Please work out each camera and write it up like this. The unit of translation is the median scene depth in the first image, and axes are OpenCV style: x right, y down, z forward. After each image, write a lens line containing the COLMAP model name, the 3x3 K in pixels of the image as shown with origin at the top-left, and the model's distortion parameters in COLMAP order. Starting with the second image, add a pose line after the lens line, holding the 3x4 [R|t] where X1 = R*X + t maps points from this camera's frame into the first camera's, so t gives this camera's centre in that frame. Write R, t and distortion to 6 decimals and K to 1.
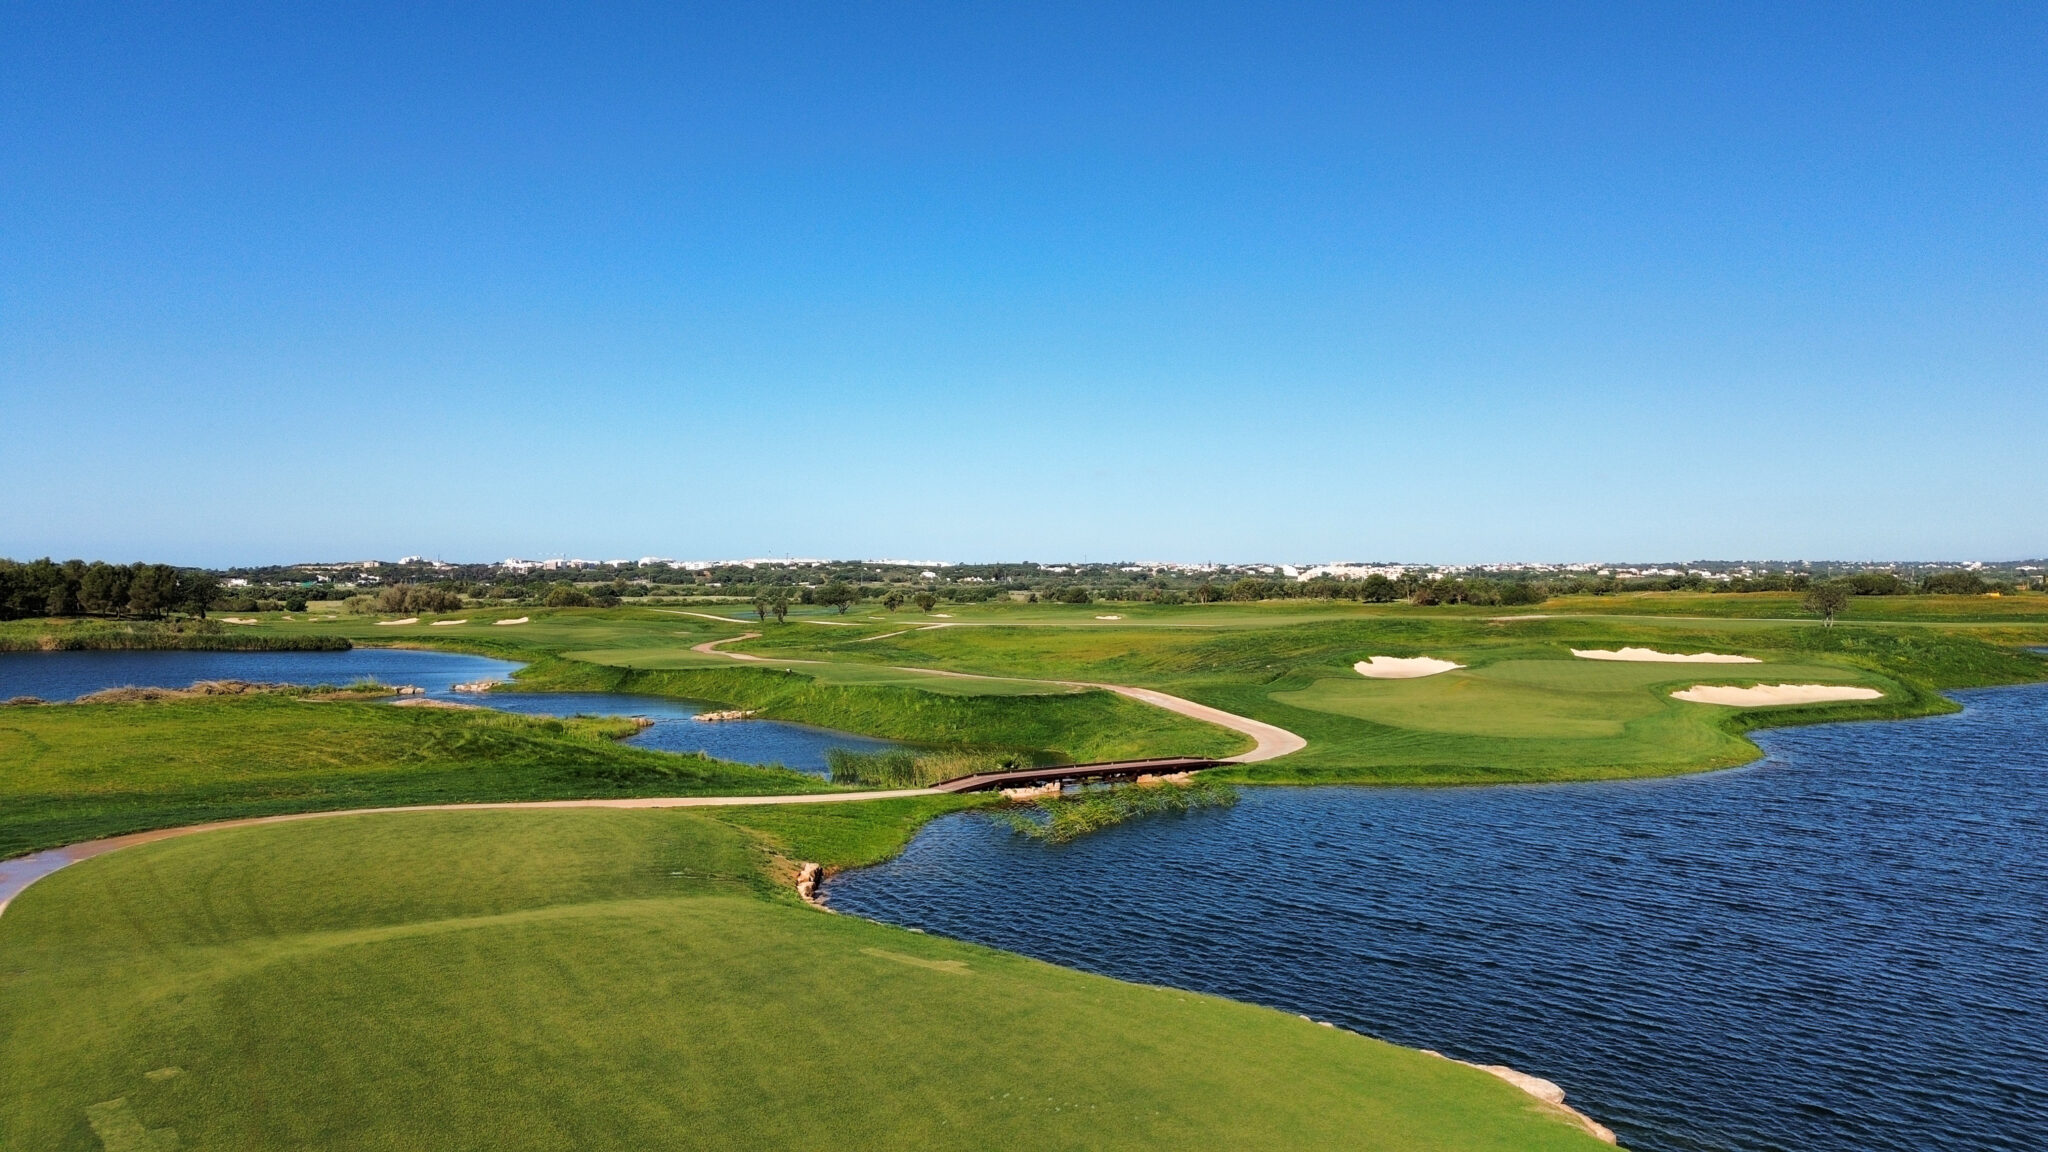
lens RADIAL K [[1439.7, 0, 1021.1], [0, 1439.7, 557.2], [0, 0, 1]] dist [0.069927, -0.077285]
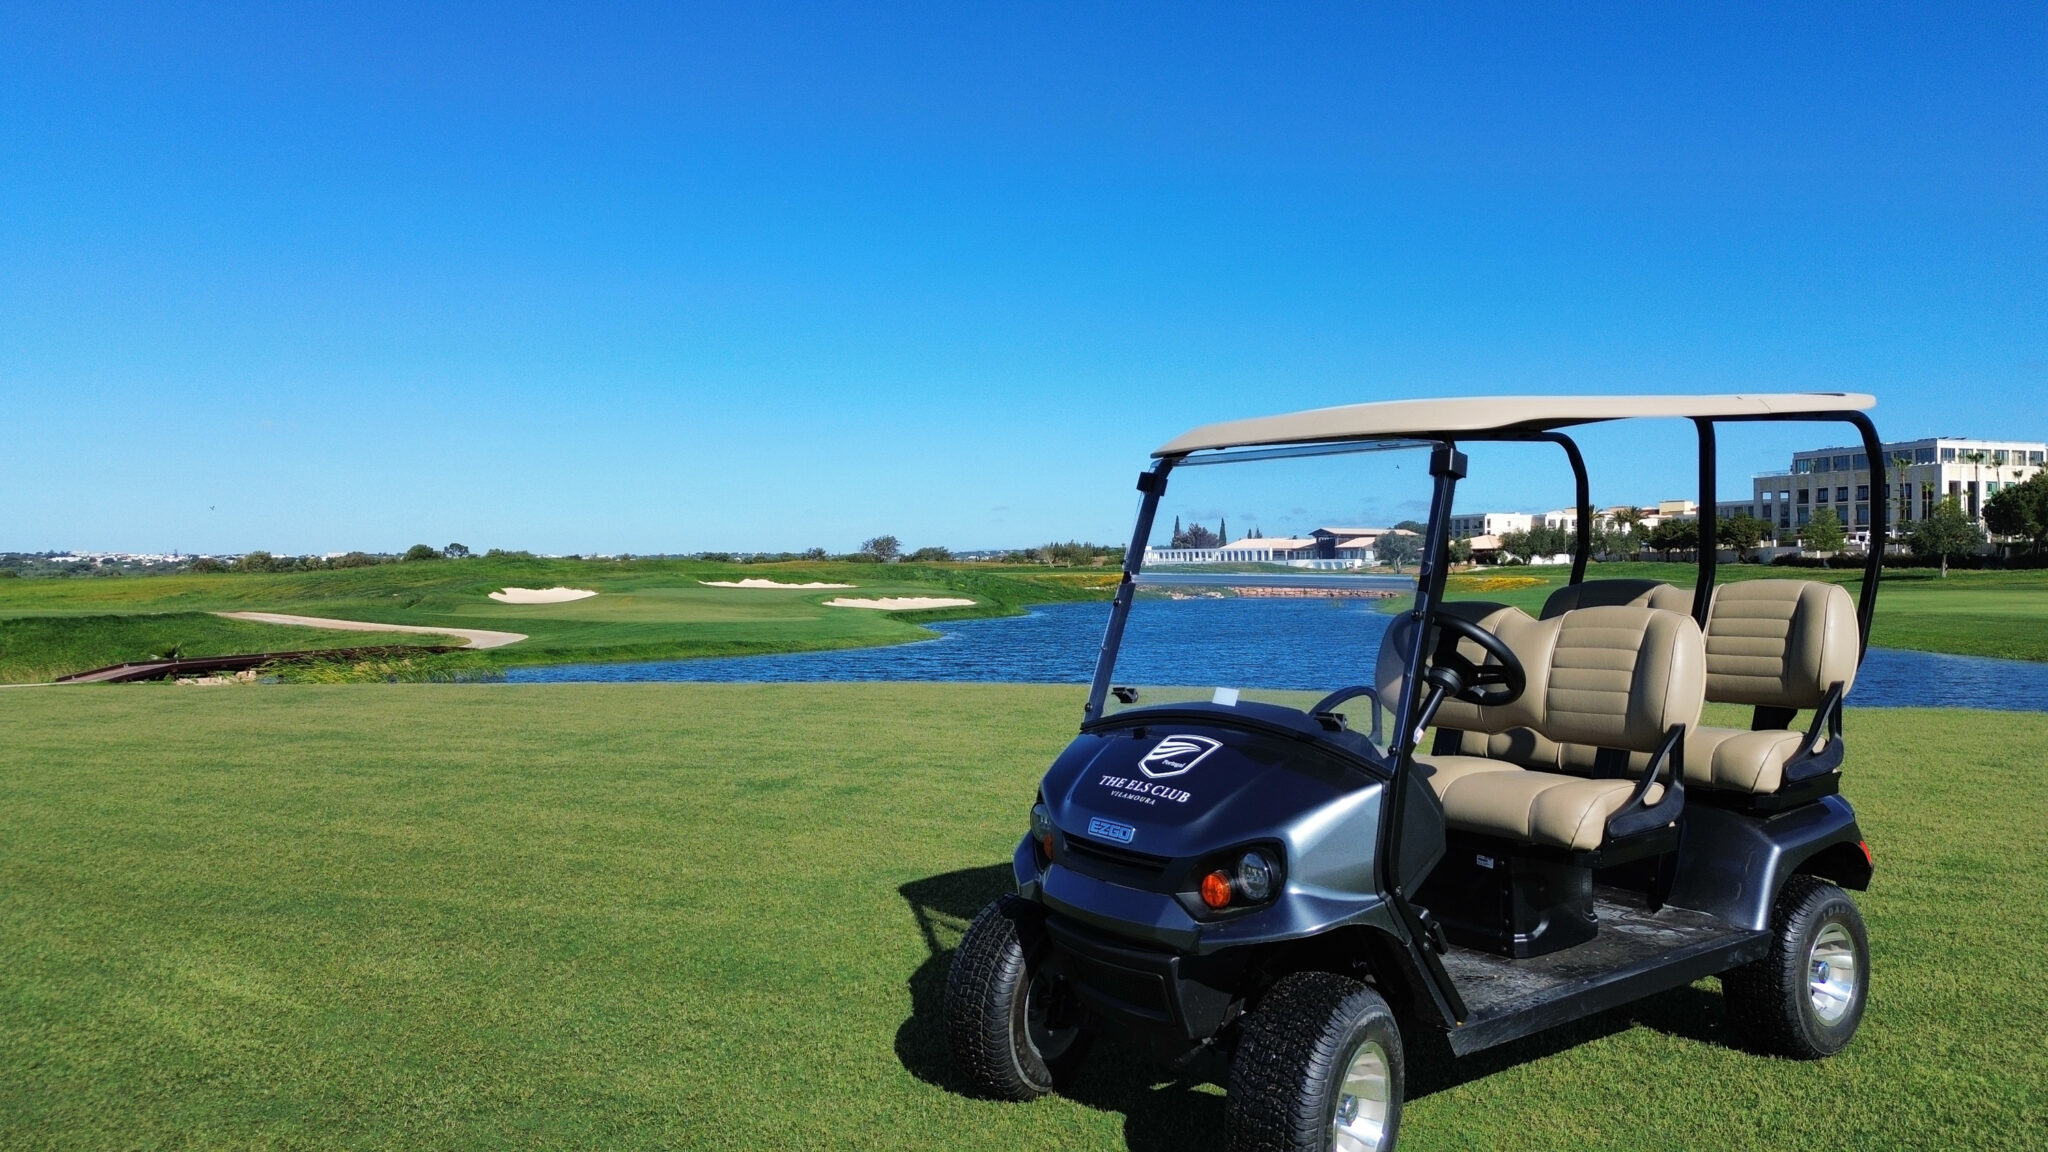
lens RADIAL K [[1439.7, 0, 1026.8], [0, 1439.7, 576.1], [0, 0, 1]] dist [0.069927, -0.077285]
pose [[0.785599, -0.006881, 0.618698, -0.065382], [-0.001619, 0.999912, 0.013177, 0.047760], [-0.618734, -0.011353, 0.785518, 0.069246]]
